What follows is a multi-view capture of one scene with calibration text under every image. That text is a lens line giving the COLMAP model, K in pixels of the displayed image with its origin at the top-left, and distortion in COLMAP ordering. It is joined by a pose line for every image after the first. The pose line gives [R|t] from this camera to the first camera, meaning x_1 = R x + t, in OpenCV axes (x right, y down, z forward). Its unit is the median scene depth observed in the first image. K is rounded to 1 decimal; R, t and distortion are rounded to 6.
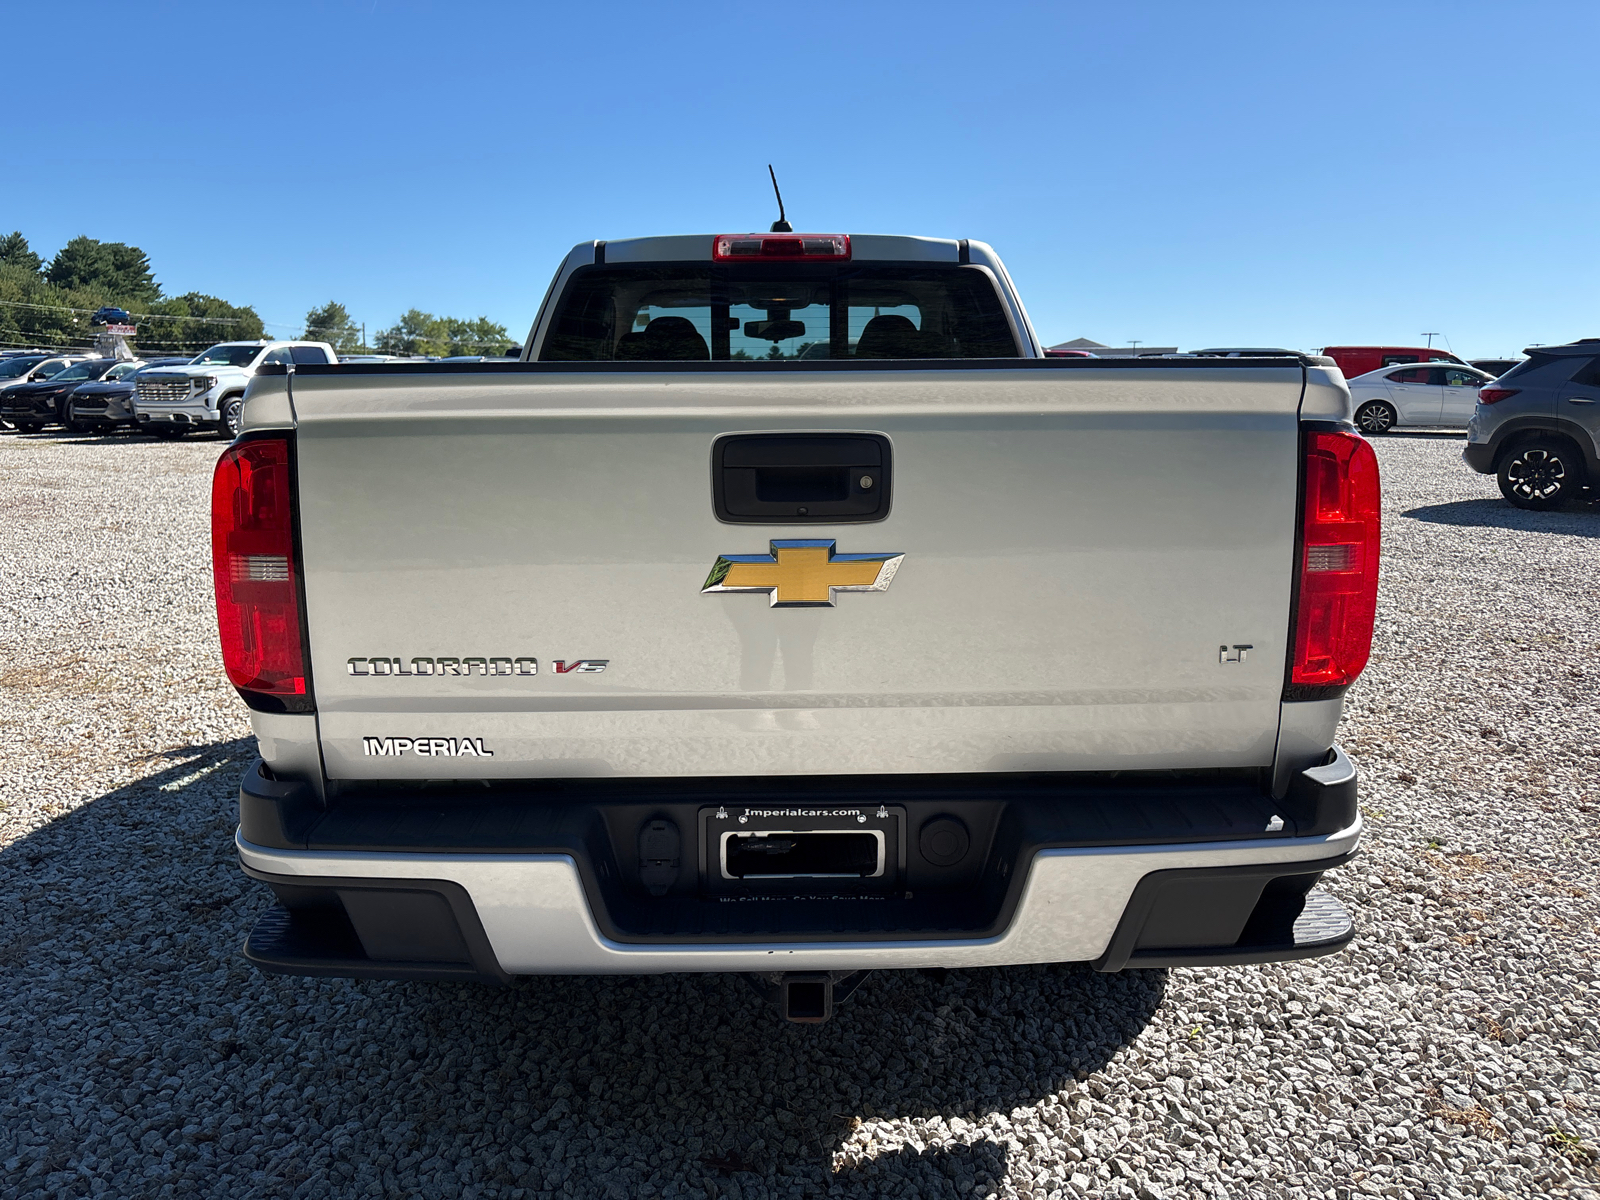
lens RADIAL K [[1228.6, 0, 799.2], [0, 1228.6, 599.6], [0, 0, 1]] dist [0.057720, -0.069040]
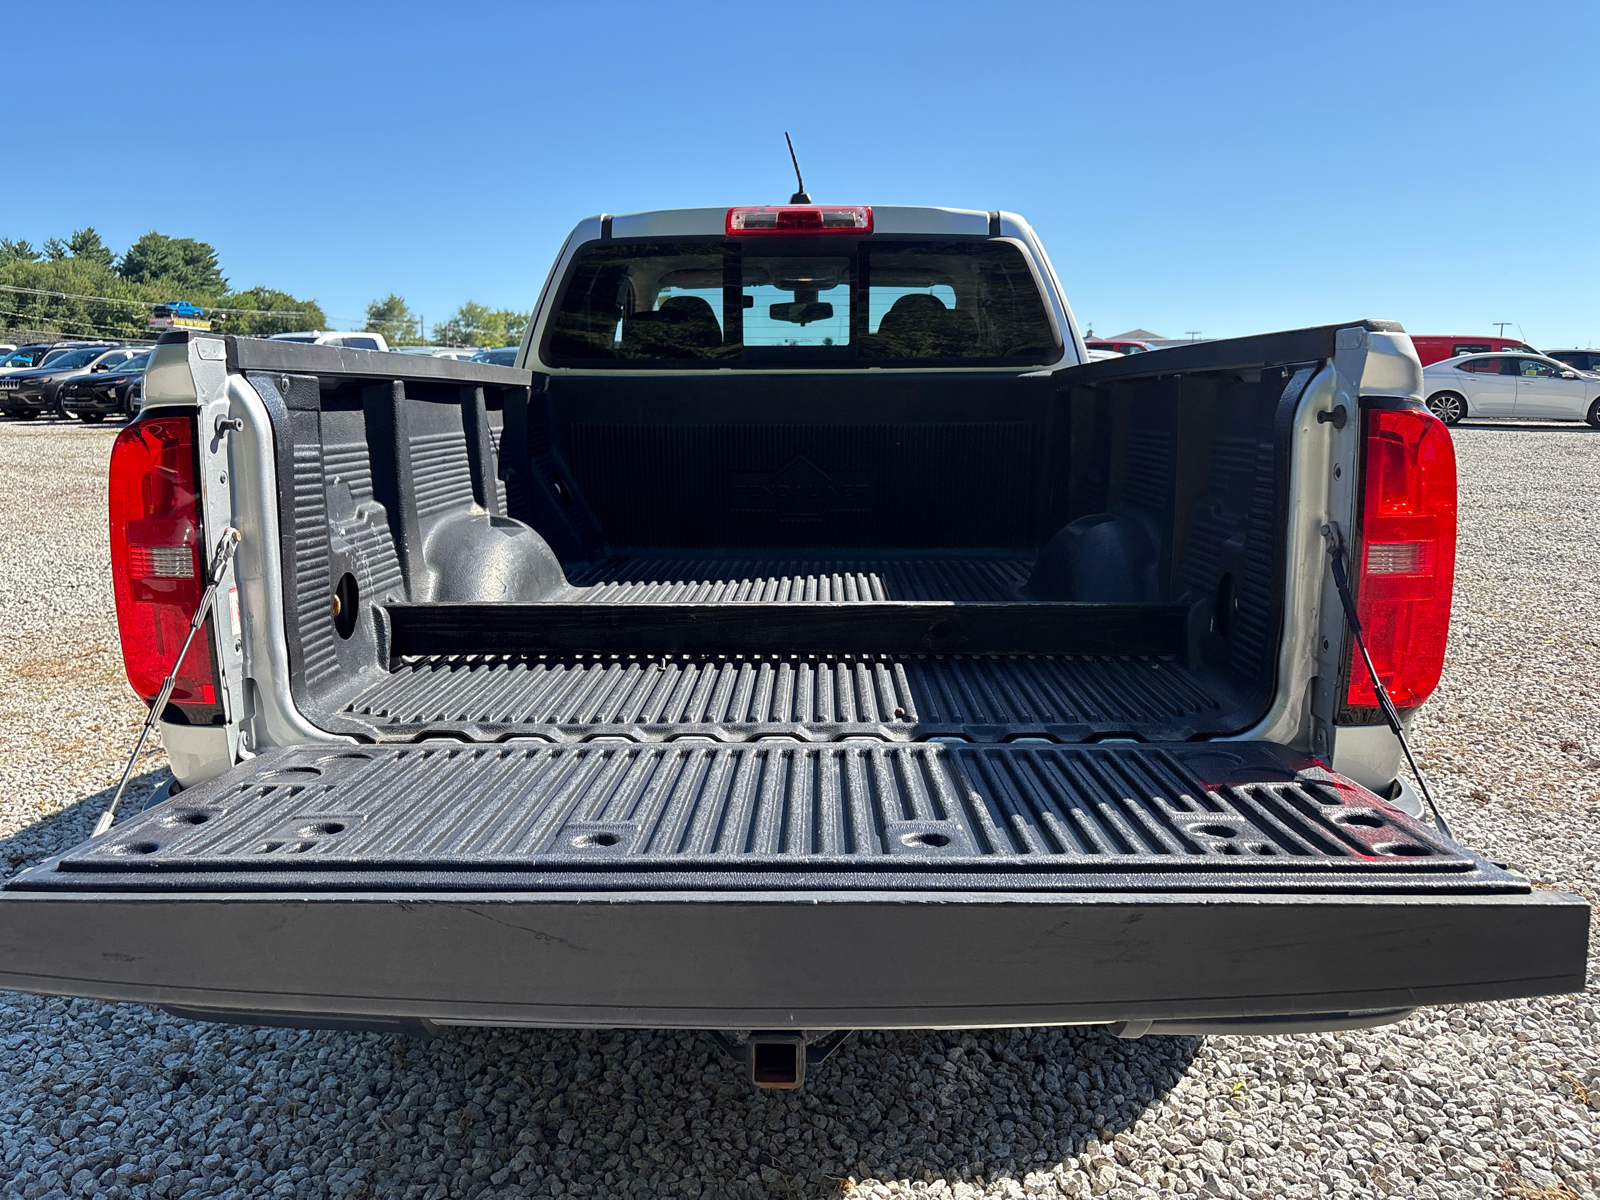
lens RADIAL K [[1228.6, 0, 791.5], [0, 1228.6, 589.3], [0, 0, 1]] dist [0.057720, -0.069040]
pose [[0.998799, 0.007787, -0.048378, 0.039429], [-0.007867, 0.999968, -0.001482, -0.005553], [0.048365, 0.001861, 0.998828, 0.090703]]
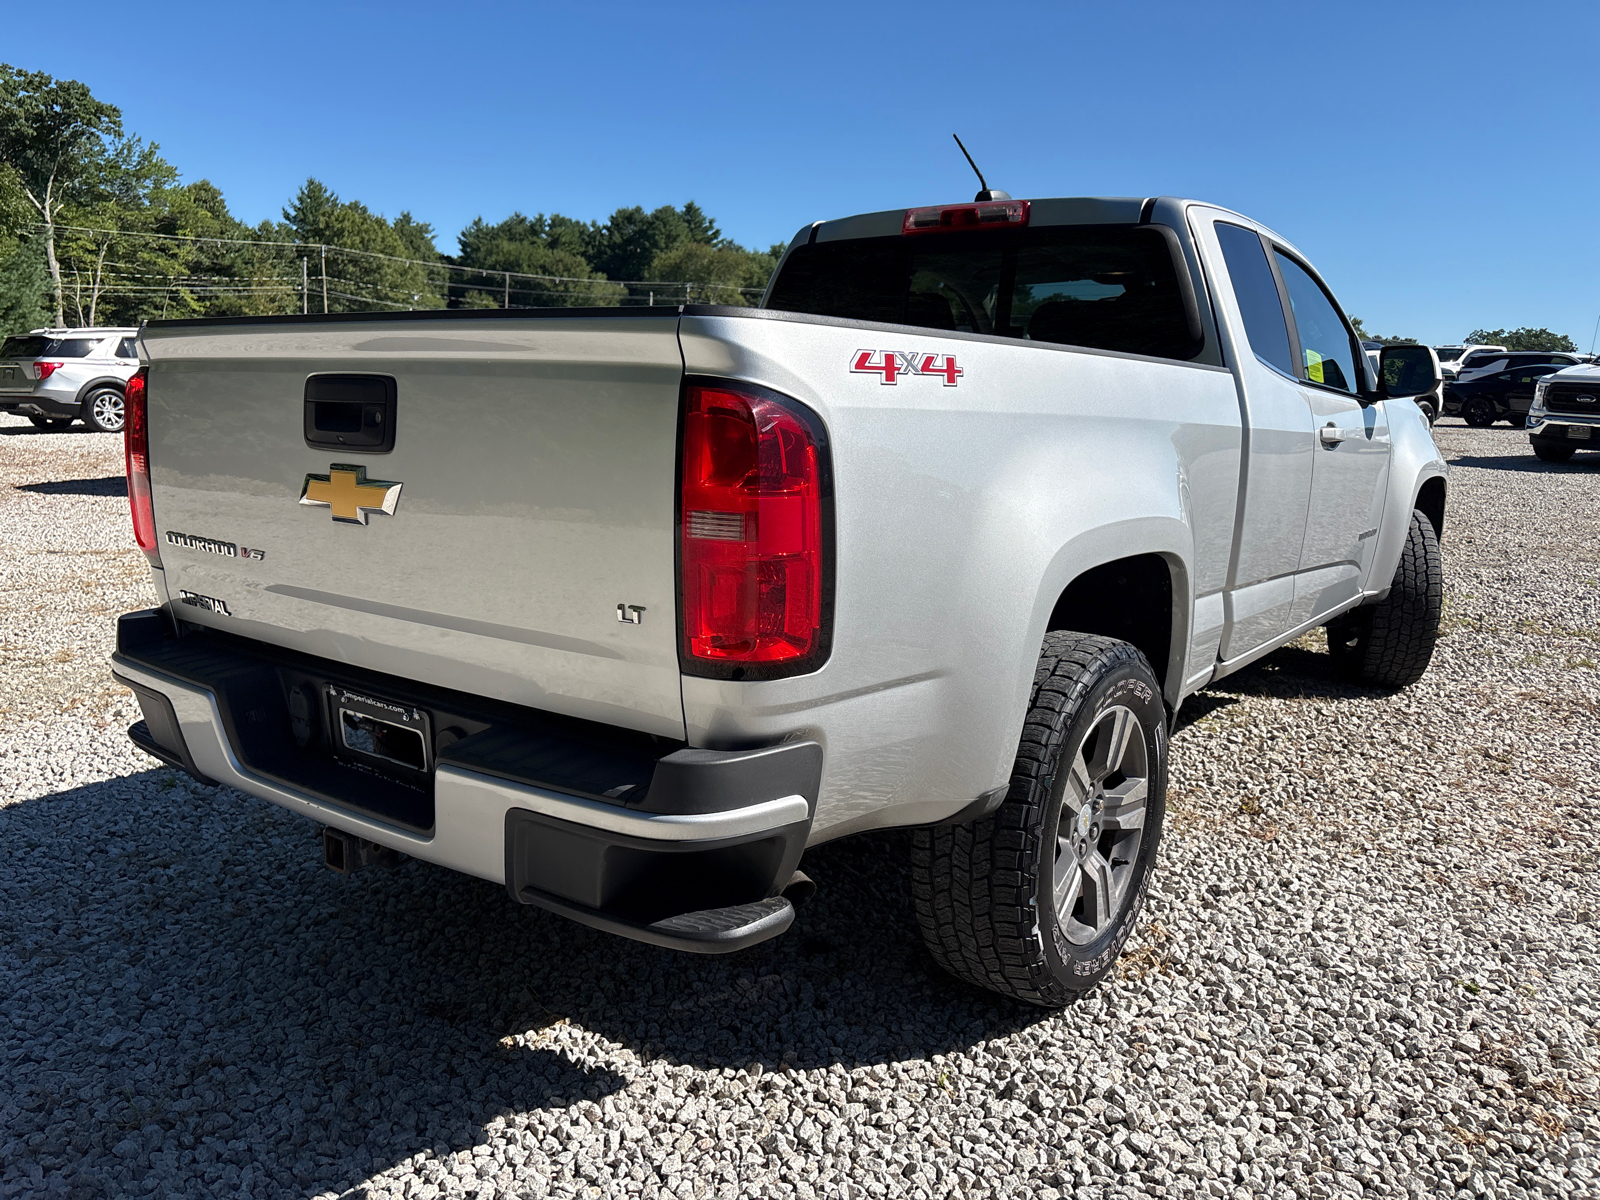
lens RADIAL K [[1228.6, 0, 794.6], [0, 1228.6, 612.0], [0, 0, 1]] dist [0.057720, -0.069040]
pose [[0.787561, 0.133079, -0.601695, 0.721694], [-0.126168, 0.990541, 0.053940, -0.018258], [0.603182, 0.033433, 0.796902, 0.214614]]
